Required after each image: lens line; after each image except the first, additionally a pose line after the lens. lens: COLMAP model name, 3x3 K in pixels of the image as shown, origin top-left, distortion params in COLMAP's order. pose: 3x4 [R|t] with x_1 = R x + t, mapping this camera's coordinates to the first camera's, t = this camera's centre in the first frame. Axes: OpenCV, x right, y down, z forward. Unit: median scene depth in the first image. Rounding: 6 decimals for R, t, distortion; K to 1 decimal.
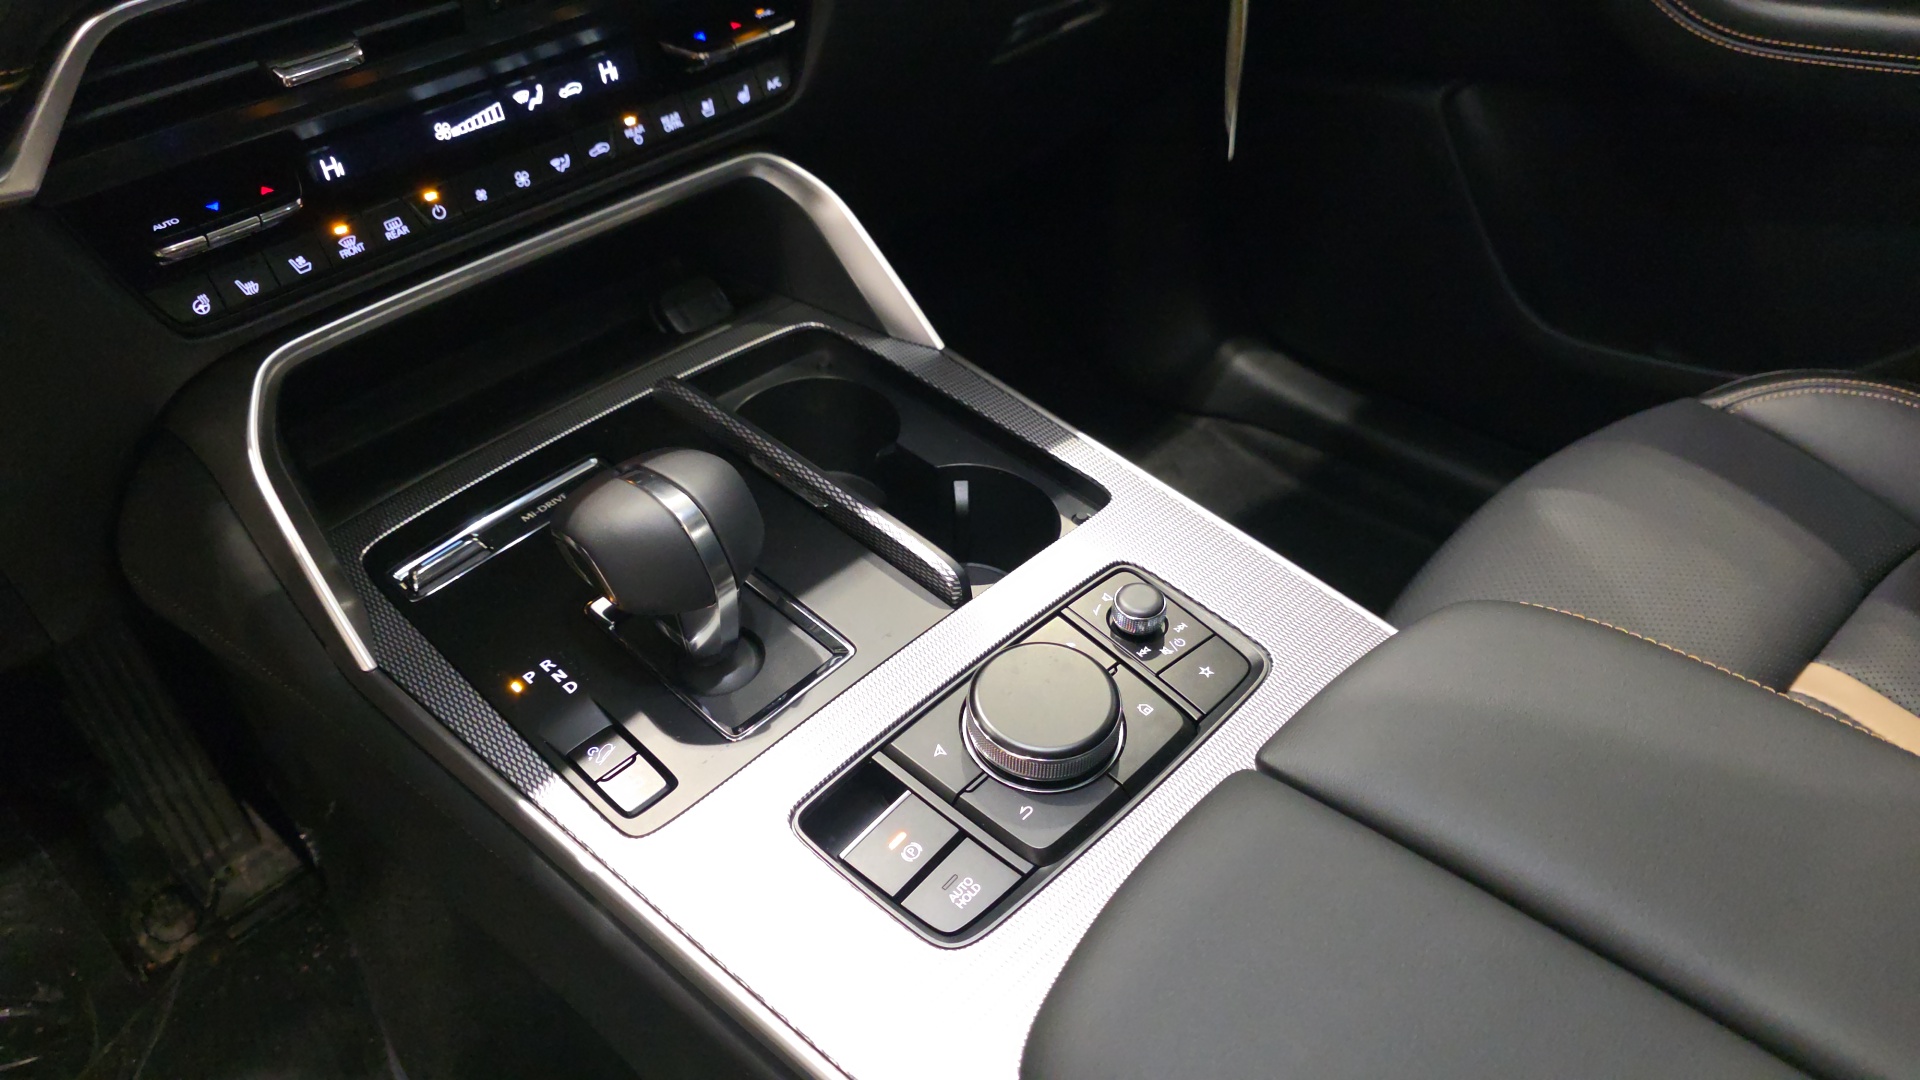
lens RADIAL K [[1365.1, 0, 960.0], [0, 1365.1, 540.0], [0, 0, 1]] dist [0.053164, -0.003042]
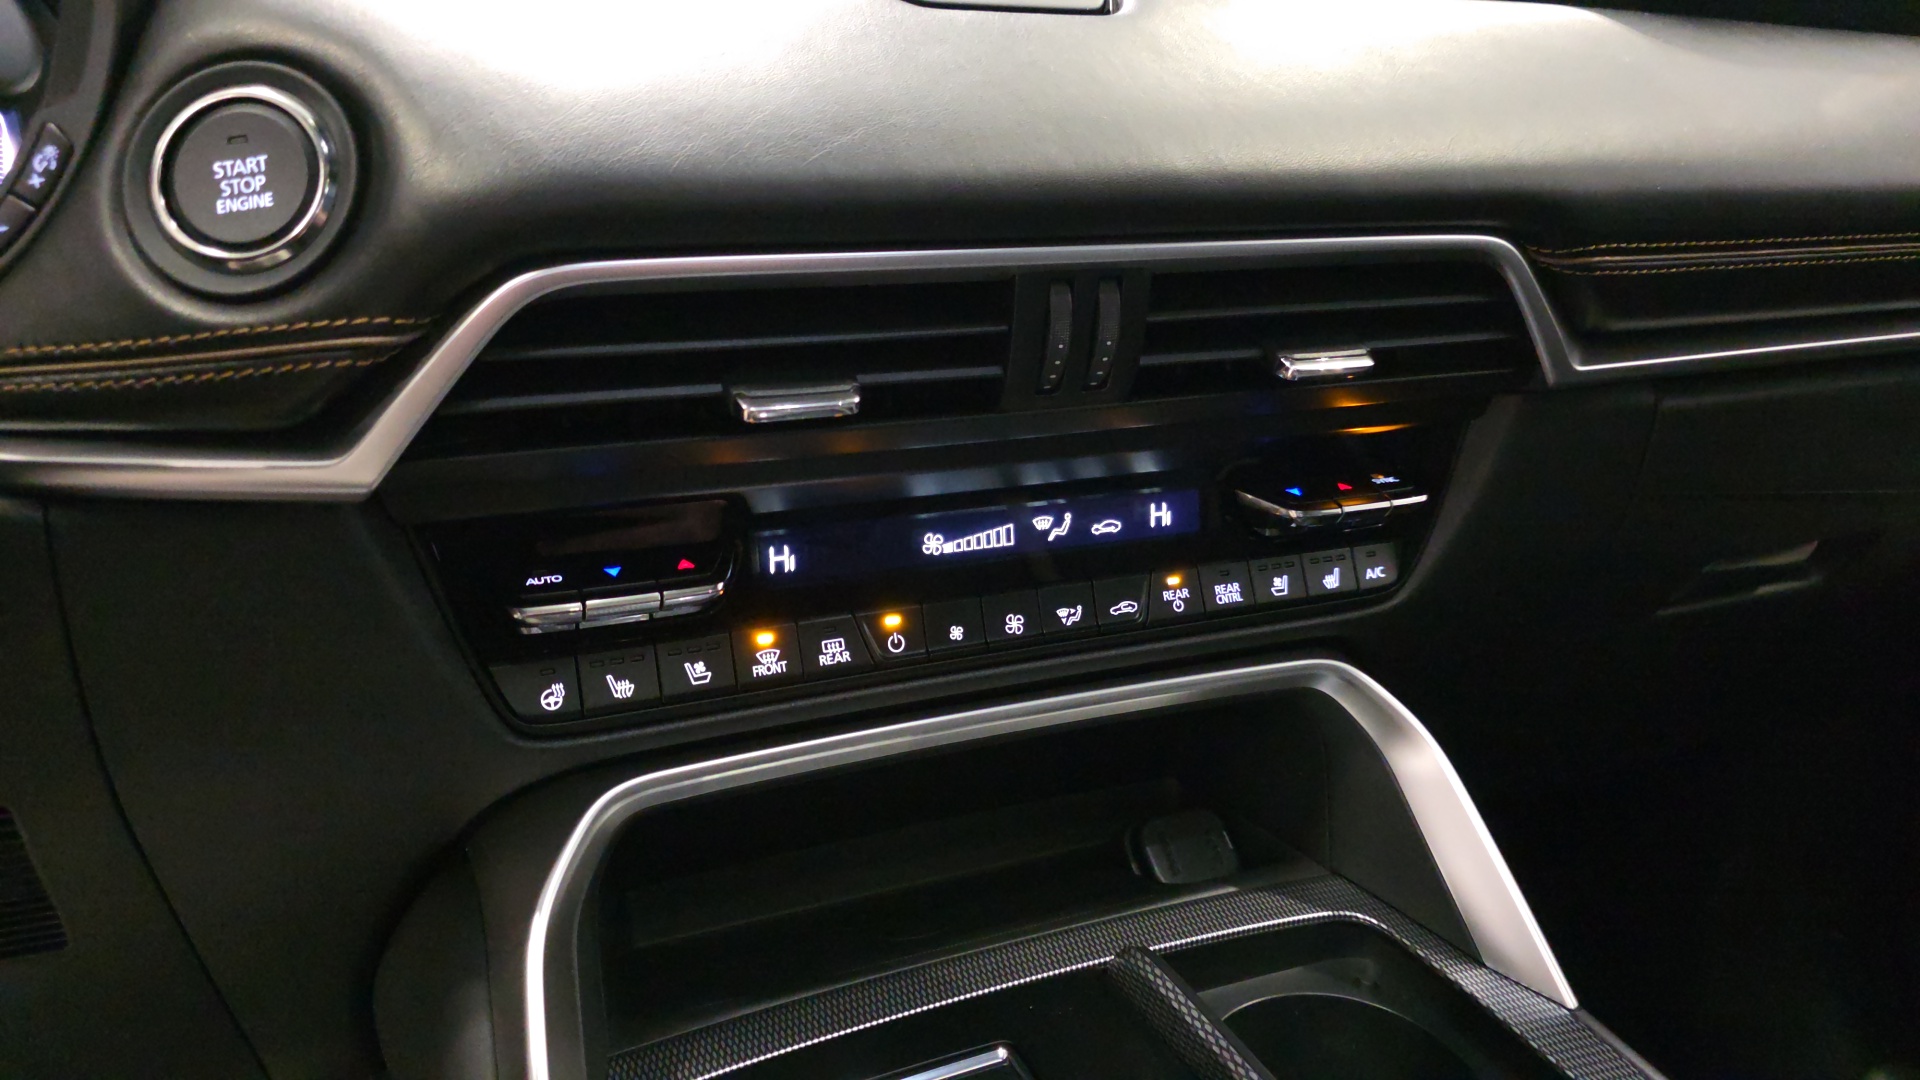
lens RADIAL K [[1365.1, 0, 960.0], [0, 1365.1, 540.0], [0, 0, 1]] dist [0.053164, -0.003042]
pose [[0.929928, 0.151856, -0.334924, -0.107414], [-0.269499, 0.901091, -0.339714, -0.049226], [0.250209, 0.406171, 0.878874, 0.333194]]
